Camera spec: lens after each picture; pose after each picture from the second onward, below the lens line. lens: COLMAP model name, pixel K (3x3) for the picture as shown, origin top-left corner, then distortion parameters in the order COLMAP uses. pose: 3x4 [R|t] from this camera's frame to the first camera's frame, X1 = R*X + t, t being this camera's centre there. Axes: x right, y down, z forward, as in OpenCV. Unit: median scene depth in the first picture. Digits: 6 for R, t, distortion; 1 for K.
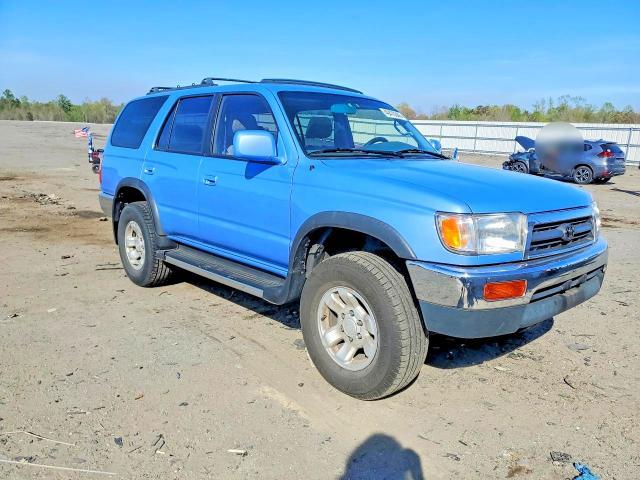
lens RADIAL K [[493.6, 0, 320.0], [0, 493.6, 240.0], [0, 0, 1]] dist [0.030558, -0.011881]
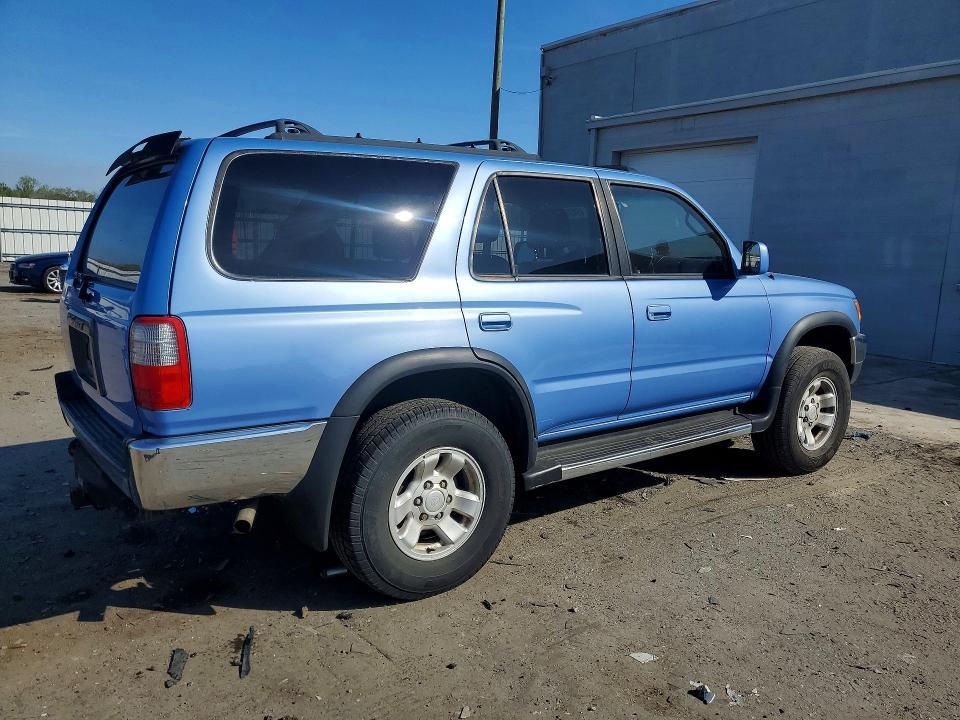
lens RADIAL K [[740.4, 0, 480.0], [0, 740.4, 360.0], [0, 0, 1]] dist [0.030558, -0.011881]
pose [[0.130211, -0.177835, 0.975408, -1.152024], [0.200353, 0.968207, 0.149776, -0.235854], [-0.971032, 0.175924, 0.161701, 0.994198]]
